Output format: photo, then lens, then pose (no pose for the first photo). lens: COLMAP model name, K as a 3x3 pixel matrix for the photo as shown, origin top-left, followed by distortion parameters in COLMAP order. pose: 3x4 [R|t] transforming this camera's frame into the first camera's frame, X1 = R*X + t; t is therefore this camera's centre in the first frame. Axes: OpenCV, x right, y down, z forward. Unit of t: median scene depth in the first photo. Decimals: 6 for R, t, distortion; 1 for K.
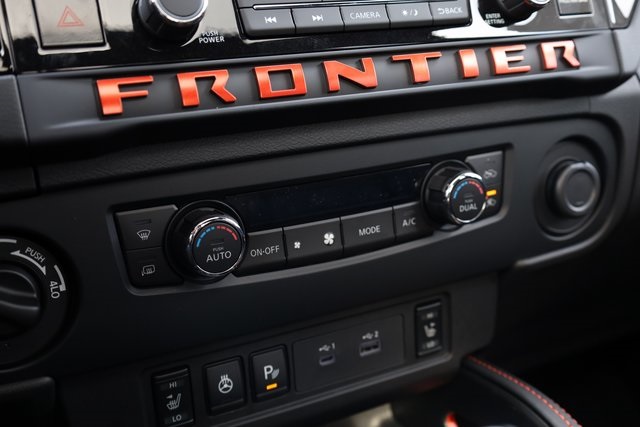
lens RADIAL K [[773.4, 0, 320.0], [0, 773.4, 213.5], [0, 0, 1]] dist [0.007402, 0.004978]
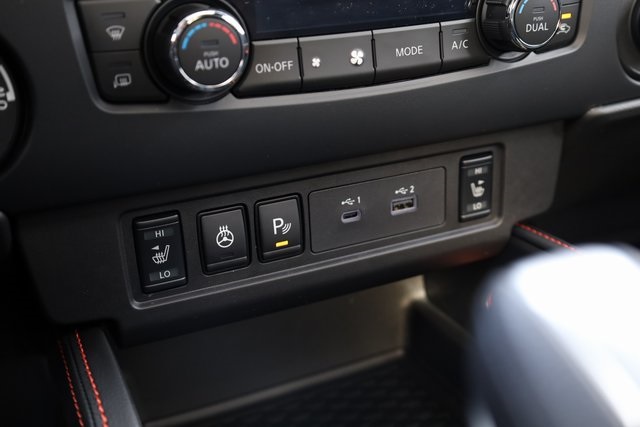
lens RADIAL K [[773.4, 0, 320.0], [0, 773.4, 213.5], [0, 0, 1]] dist [0.007402, 0.004978]
pose [[0.998429, 0.034095, -0.044457, 0.013892], [-0.028457, 0.992147, 0.121797, 0.092377], [0.048261, -0.120340, 0.991559, 0.193666]]
